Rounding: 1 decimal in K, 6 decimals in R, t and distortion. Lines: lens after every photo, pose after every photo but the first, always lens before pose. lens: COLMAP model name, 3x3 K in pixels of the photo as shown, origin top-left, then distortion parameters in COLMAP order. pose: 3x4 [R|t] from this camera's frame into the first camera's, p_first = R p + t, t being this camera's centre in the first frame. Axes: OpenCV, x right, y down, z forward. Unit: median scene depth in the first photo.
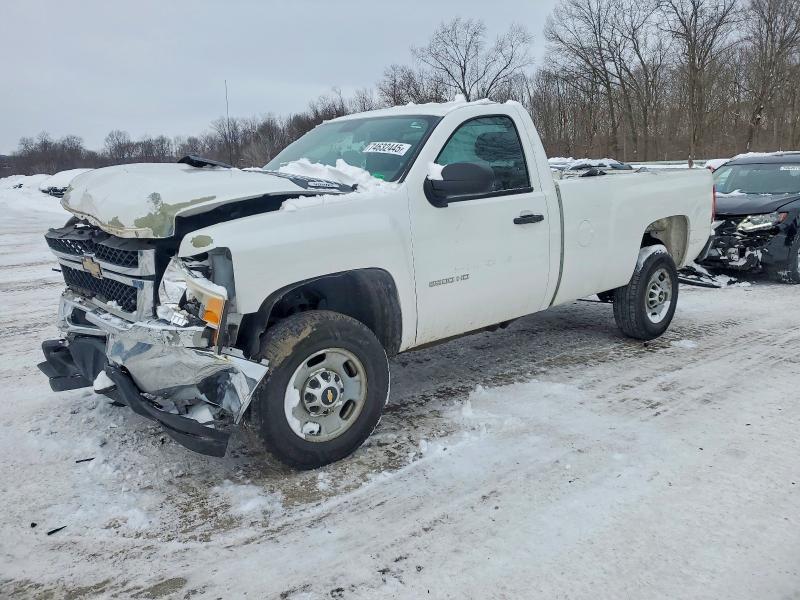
lens RADIAL K [[611.0, 0, 400.0], [0, 611.0, 300.0], [0, 0, 1]] dist [-0.004523, 0.043970]
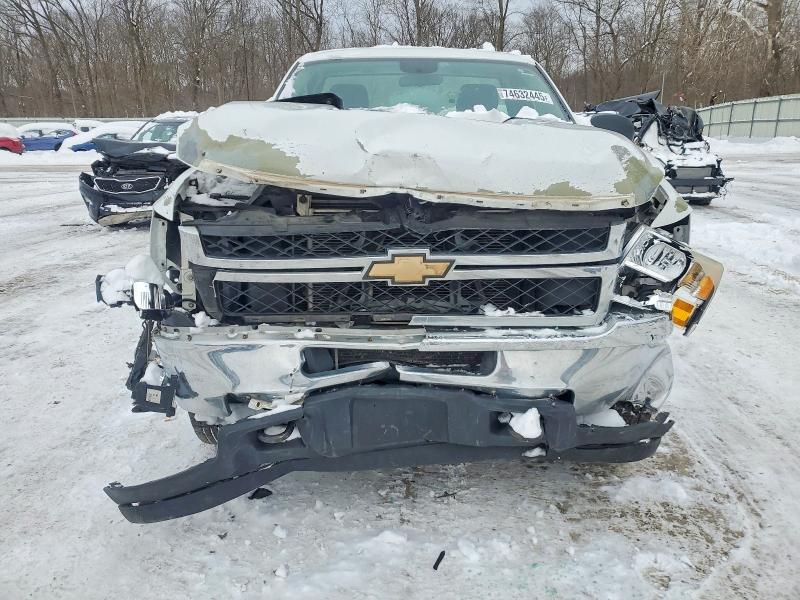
lens RADIAL K [[611.0, 0, 400.0], [0, 611.0, 300.0], [0, 0, 1]] dist [-0.004523, 0.043970]
pose [[0.671294, -0.197266, 0.714458, -1.131293], [0.150373, 0.980133, 0.129333, -0.124190], [-0.725777, 0.020615, 0.687621, 0.676911]]
